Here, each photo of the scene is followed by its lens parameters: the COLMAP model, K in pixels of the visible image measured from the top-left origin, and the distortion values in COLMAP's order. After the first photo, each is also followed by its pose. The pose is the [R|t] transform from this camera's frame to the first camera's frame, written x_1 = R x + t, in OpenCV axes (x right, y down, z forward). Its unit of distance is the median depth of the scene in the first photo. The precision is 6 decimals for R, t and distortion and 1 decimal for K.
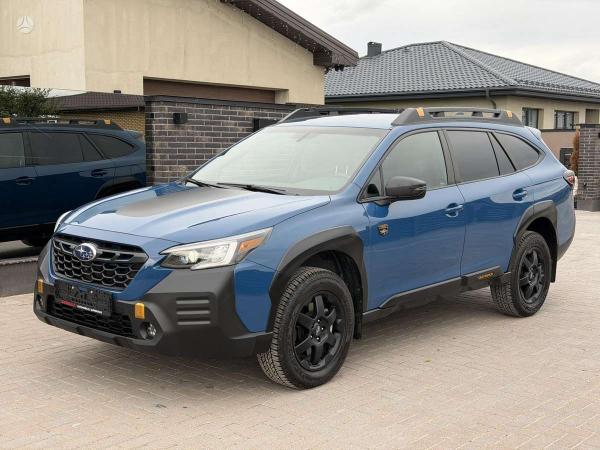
lens RADIAL K [[866.0, 0, 299.5], [0, 866.0, 224.3], [0, 0, 1]] dist [0.093135, 0.000000]
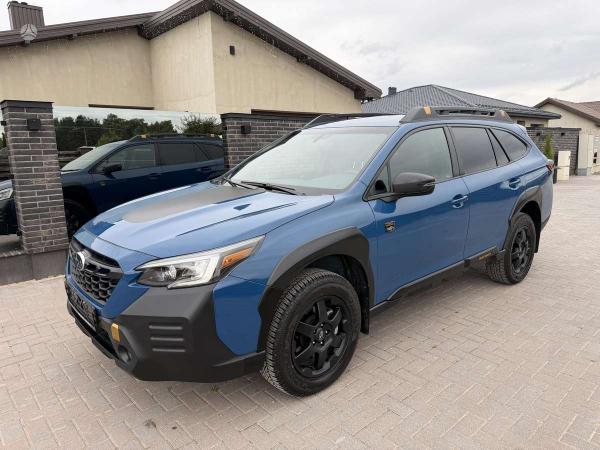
lens RADIAL K [[433.0, 0, 298.1], [0, 433.0, 227.6], [0, 0, 1]] dist [0.043376, -0.036440]
pose [[0.991500, -0.008033, -0.129858, 0.049624], [0.019519, 0.995980, 0.087418, -0.034384], [0.128634, -0.089210, 0.987672, 0.435717]]
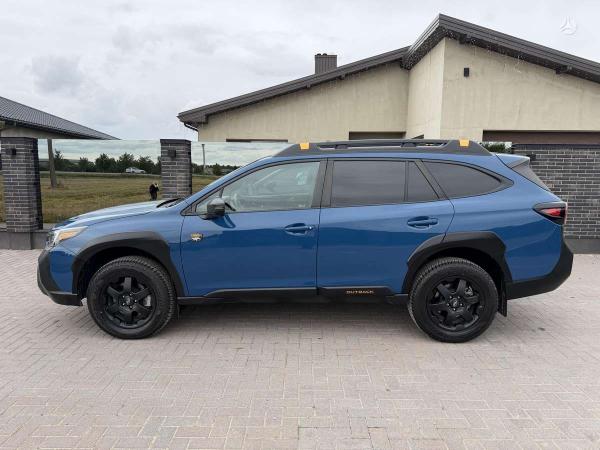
lens RADIAL K [[433.0, 0, 296.7], [0, 433.0, 224.8], [0, 0, 1]] dist [0.043376, -0.036440]
pose [[0.641524, 0.094754, -0.761229, 0.609282], [-0.074200, 0.995354, 0.061365, -0.056808], [0.763506, 0.017116, 0.645573, 0.616298]]
